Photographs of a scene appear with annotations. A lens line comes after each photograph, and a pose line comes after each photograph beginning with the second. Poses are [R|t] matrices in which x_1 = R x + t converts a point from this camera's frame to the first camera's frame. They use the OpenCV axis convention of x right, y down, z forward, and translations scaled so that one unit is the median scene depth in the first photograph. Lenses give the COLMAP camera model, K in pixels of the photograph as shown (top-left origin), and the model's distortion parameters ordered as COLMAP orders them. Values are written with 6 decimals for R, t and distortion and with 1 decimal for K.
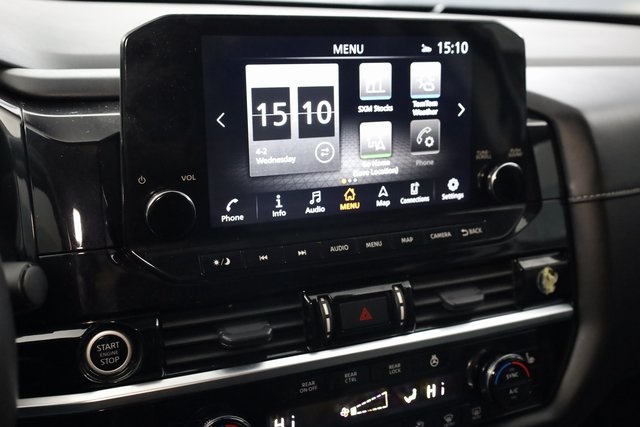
lens RADIAL K [[691.9, 0, 320.0], [0, 691.9, 213.5], [0, 0, 1]] dist [0.003153, 0.014167]
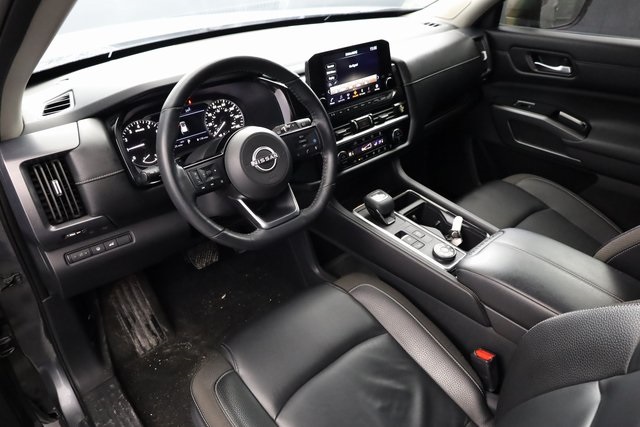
lens RADIAL K [[435.7, 0, 320.0], [0, 435.7, 213.5], [0, 0, 1]] dist [-0.010522, -0.000417]
pose [[0.945346, -0.228982, 0.232138, -0.831982], [0.173344, 0.955919, 0.237004, 0.005967], [-0.276175, -0.183811, 0.943367, -1.304656]]
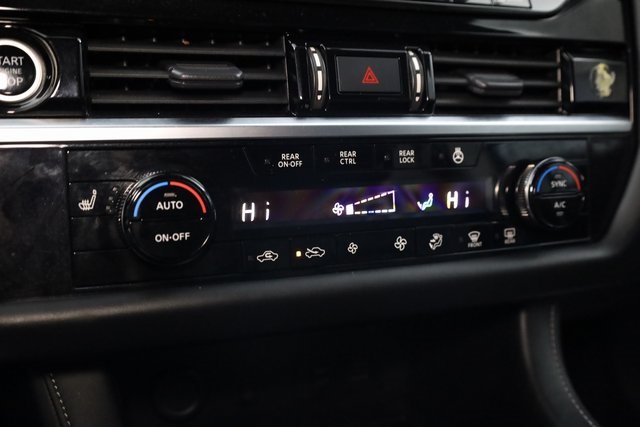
lens RADIAL K [[691.9, 0, 320.0], [0, 691.9, 213.5], [0, 0, 1]] dist [0.003153, 0.014167]
pose [[0.999411, 0.031118, 0.014475, 0.005645], [-0.030813, 0.999307, -0.020875, 0.300288], [-0.015114, 0.020416, 0.999677, 0.252322]]
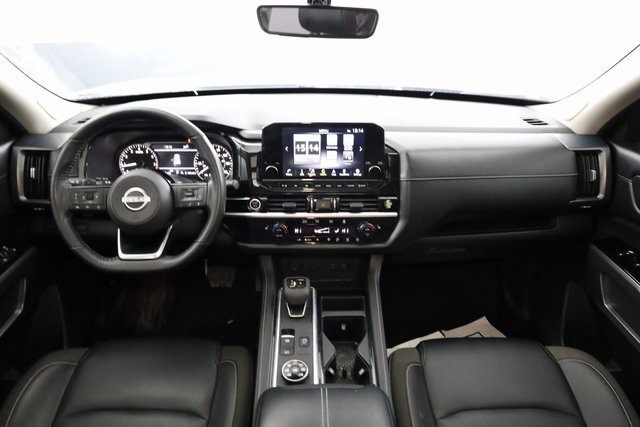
lens RADIAL K [[435.7, 0, 320.0], [0, 435.7, 213.5], [0, 0, 1]] dist [-0.010522, -0.000417]
pose [[0.930028, 0.127829, -0.344541, 0.807740], [-0.095844, 0.989477, 0.108396, -0.052254], [0.354771, -0.067789, 0.932492, -1.082358]]
